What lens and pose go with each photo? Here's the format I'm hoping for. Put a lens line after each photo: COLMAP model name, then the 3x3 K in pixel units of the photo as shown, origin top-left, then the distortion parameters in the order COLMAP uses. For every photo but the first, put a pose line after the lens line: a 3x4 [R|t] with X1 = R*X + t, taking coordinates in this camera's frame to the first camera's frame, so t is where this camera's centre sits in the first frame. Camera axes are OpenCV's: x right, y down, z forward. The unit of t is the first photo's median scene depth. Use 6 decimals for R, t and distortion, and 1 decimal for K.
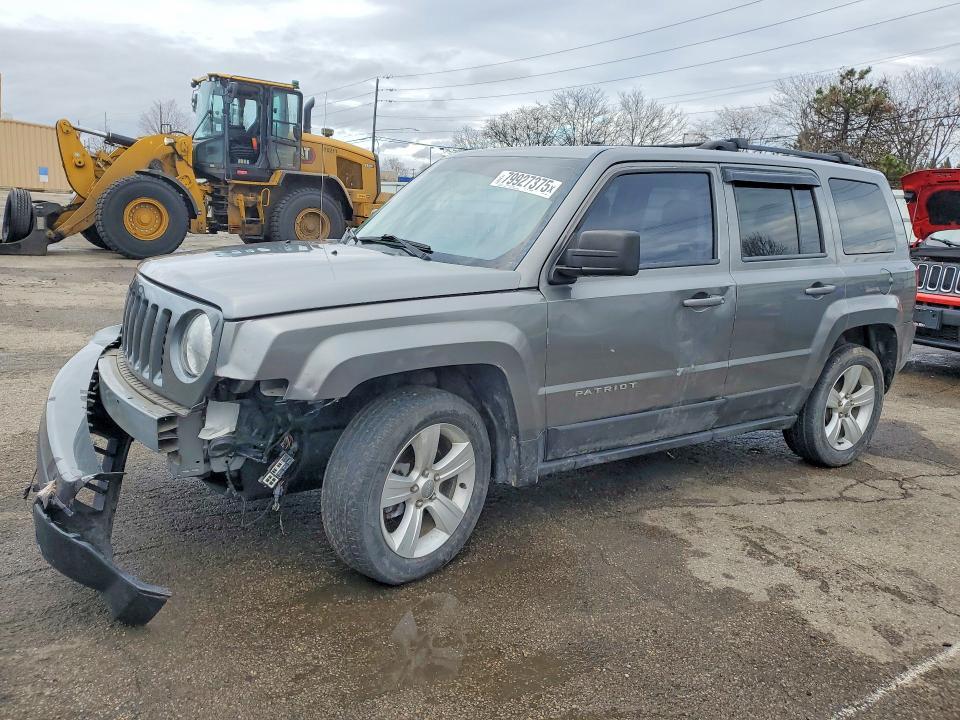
lens RADIAL K [[753.8, 0, 476.6], [0, 753.8, 360.0], [0, 0, 1]] dist [0.012001, -0.006192]
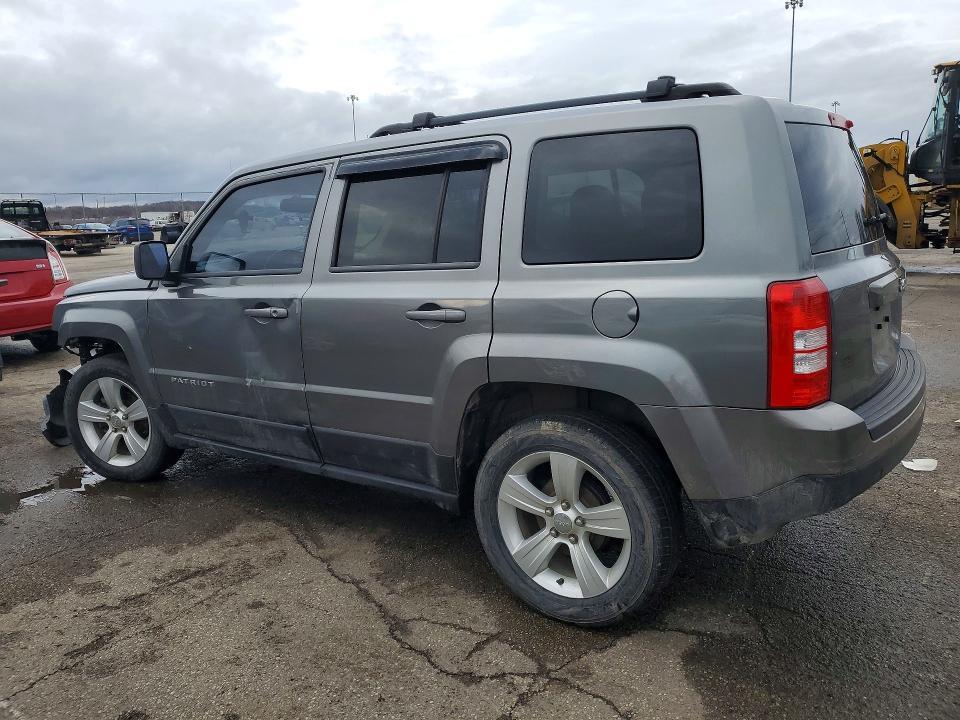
lens RADIAL K [[753.8, 0, 478.2], [0, 753.8, 360.0], [0, 0, 1]] dist [0.012001, -0.006192]
pose [[0.356296, 0.112216, -0.927610, 1.277498], [-0.136398, 0.988374, 0.067176, -0.119210], [0.924364, 0.102590, 0.367460, 0.909235]]
